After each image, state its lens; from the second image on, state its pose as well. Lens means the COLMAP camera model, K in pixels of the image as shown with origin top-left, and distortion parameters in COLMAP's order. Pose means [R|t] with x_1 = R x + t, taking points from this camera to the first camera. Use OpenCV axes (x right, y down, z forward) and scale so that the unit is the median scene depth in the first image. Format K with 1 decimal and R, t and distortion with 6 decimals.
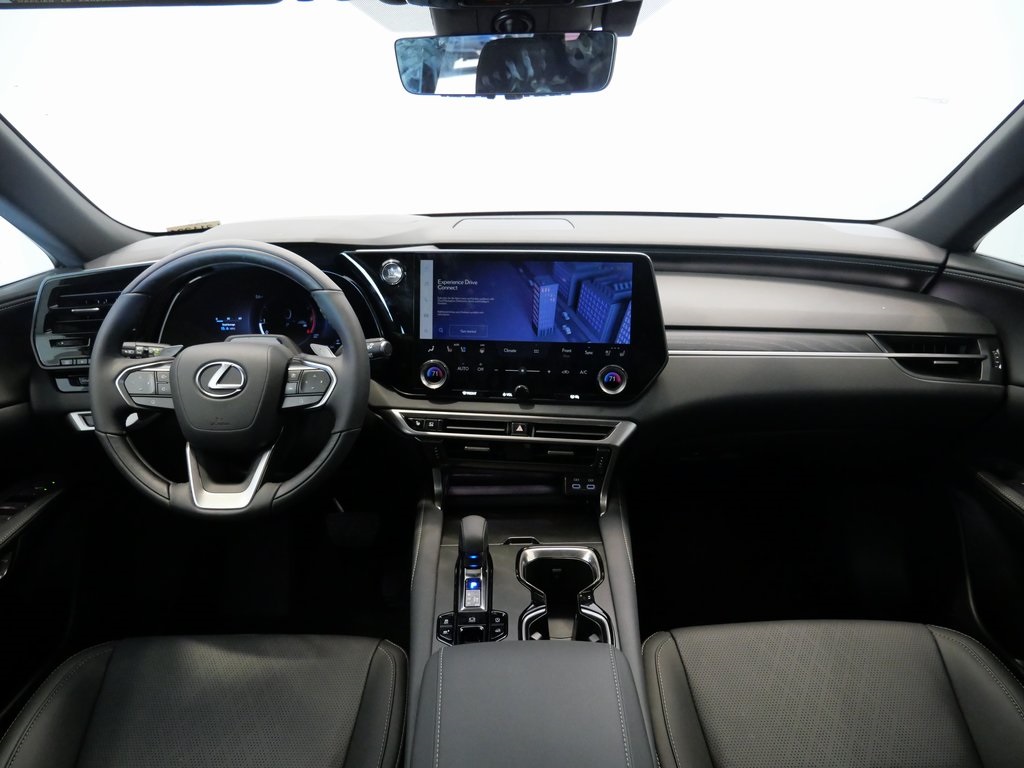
lens RADIAL K [[703.4, 0, 512.0], [0, 703.4, 384.0], [0, 0, 1]] dist [-0.030754, 0.002744]
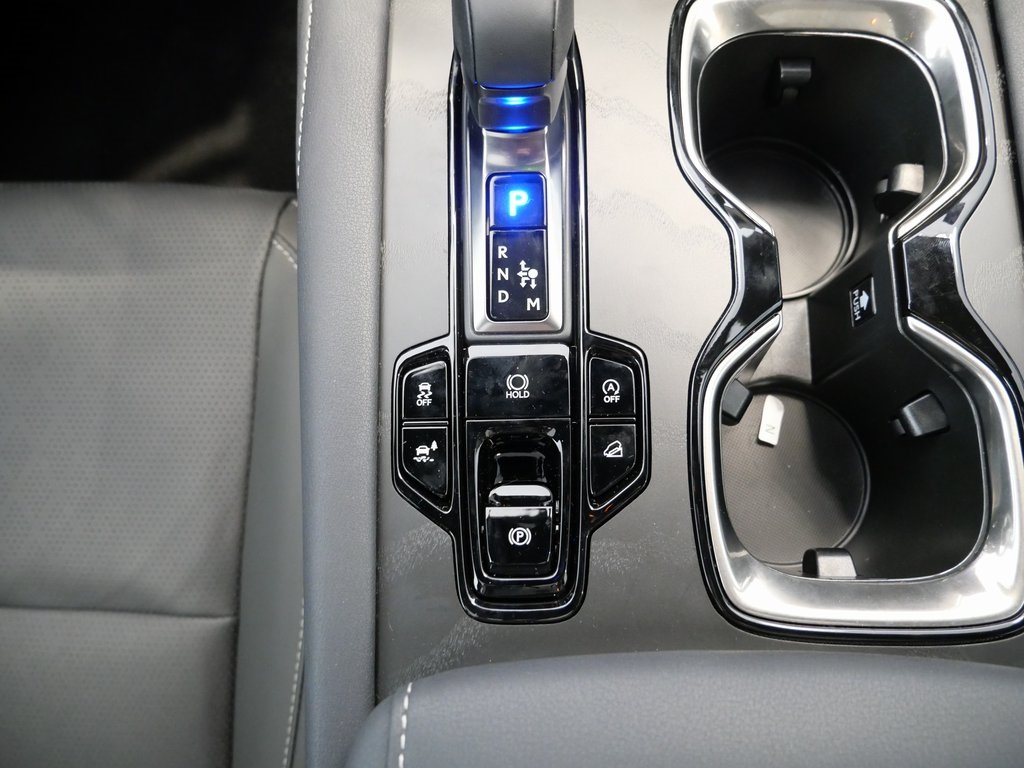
lens RADIAL K [[703.4, 0, 512.0], [0, 703.4, 384.0], [0, 0, 1]] dist [-0.030754, 0.002744]
pose [[0.999404, 0.016565, -0.030280, -0.046662], [0.016637, 0.537446, 0.843134, 0.094846], [0.030241, -0.843136, 0.536850, 0.782194]]
